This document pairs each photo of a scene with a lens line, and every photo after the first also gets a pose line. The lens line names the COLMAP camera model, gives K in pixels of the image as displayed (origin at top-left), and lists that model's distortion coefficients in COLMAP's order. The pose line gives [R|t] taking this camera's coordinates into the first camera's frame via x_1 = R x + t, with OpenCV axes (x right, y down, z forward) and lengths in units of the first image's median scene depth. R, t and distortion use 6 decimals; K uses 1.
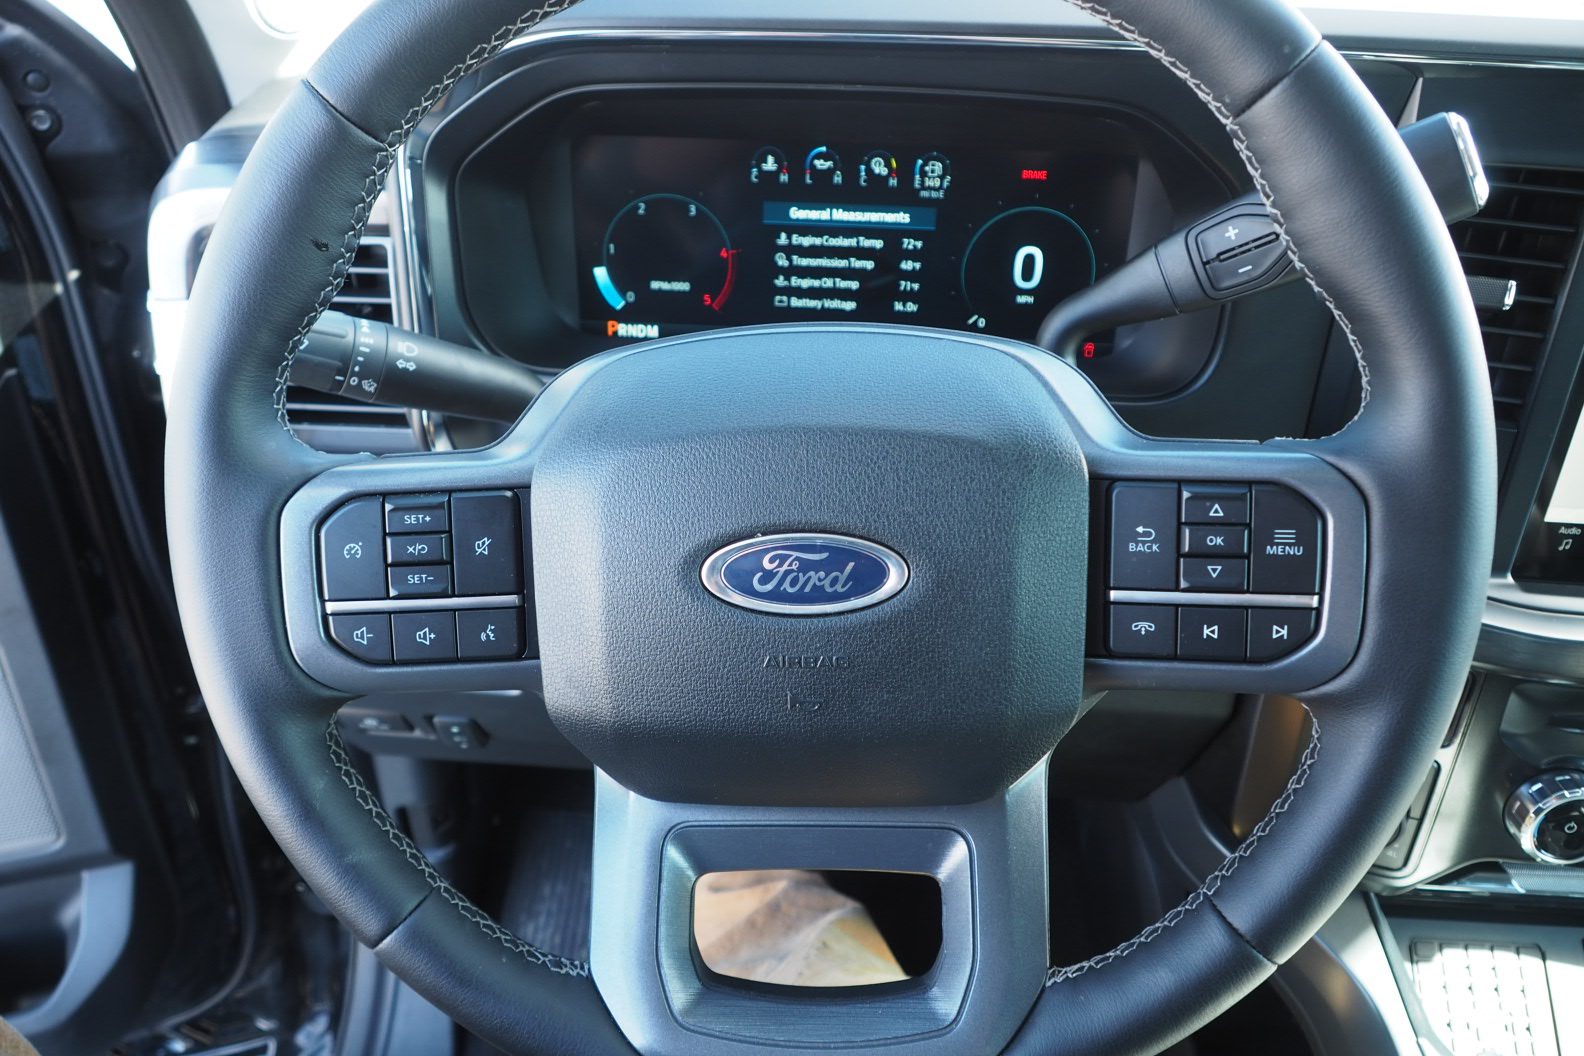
lens RADIAL K [[1088.2, 0, 797.4], [0, 1088.2, 533.8], [0, 0, 1]] dist [-0.022849, -0.003452]
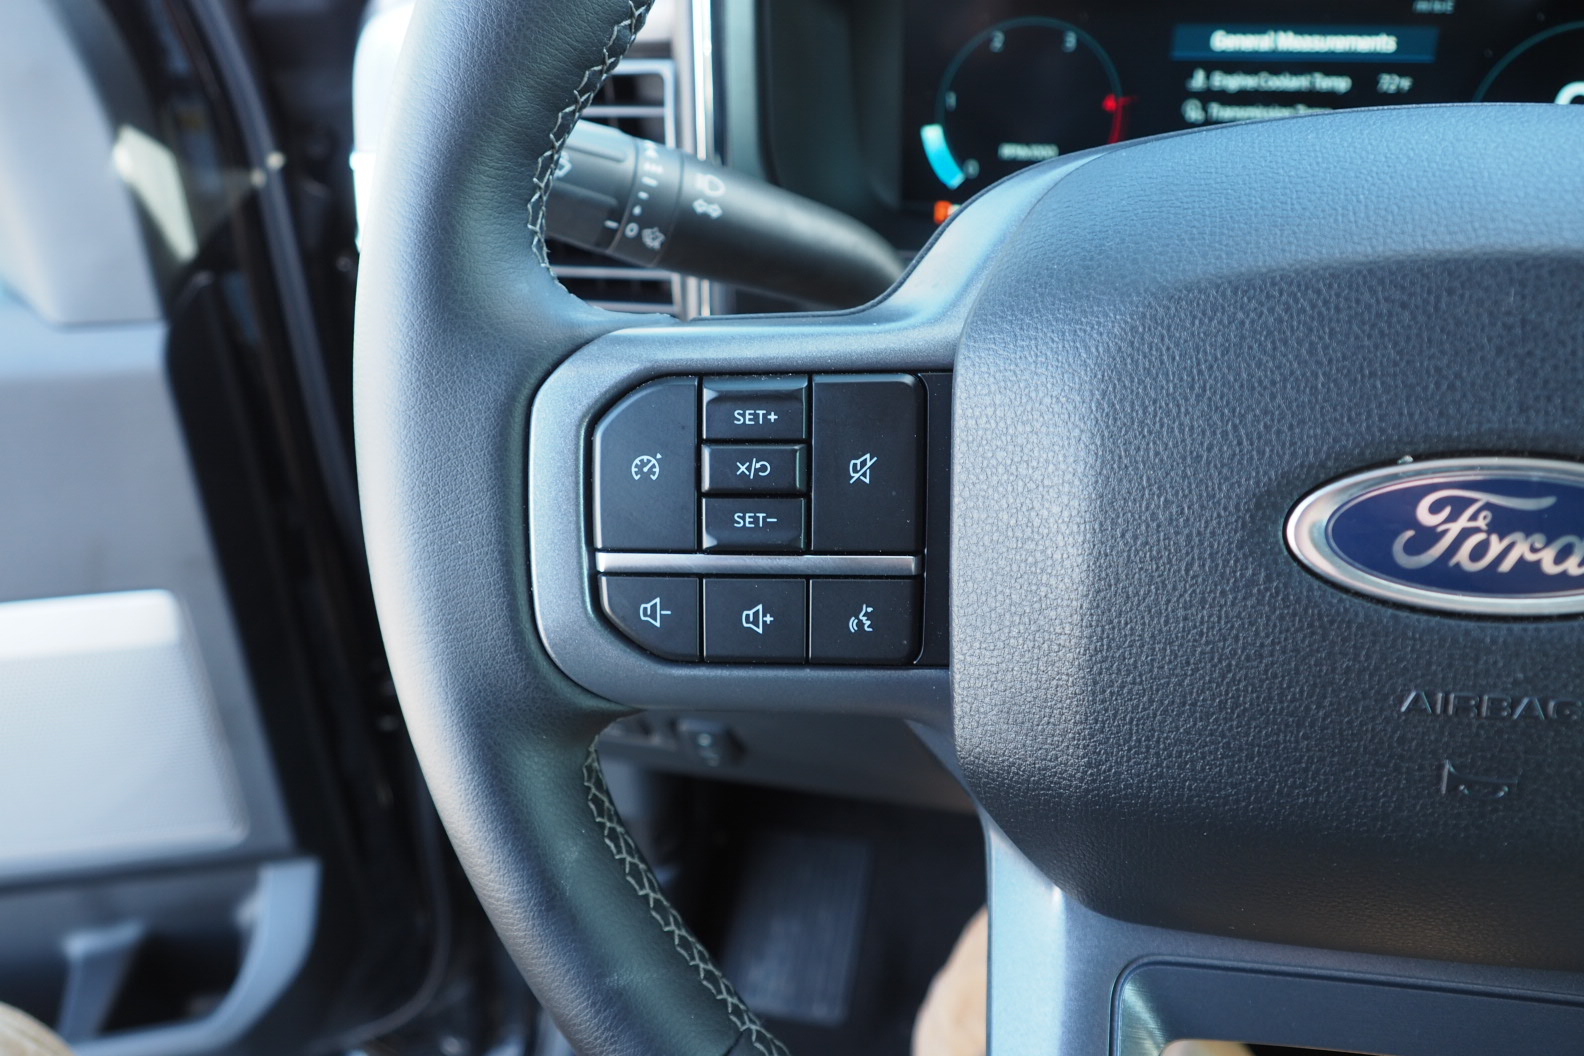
lens RADIAL K [[1059.5, 0, 792.0], [0, 1059.5, 528.0], [0, 0, 1]] dist [-0.019476, -0.002447]
pose [[0.986918, 0.040674, -0.156010, -0.236270], [-0.041033, 0.999157, 0.000921, 0.043975], [0.155916, 0.005492, 0.987755, 0.435432]]
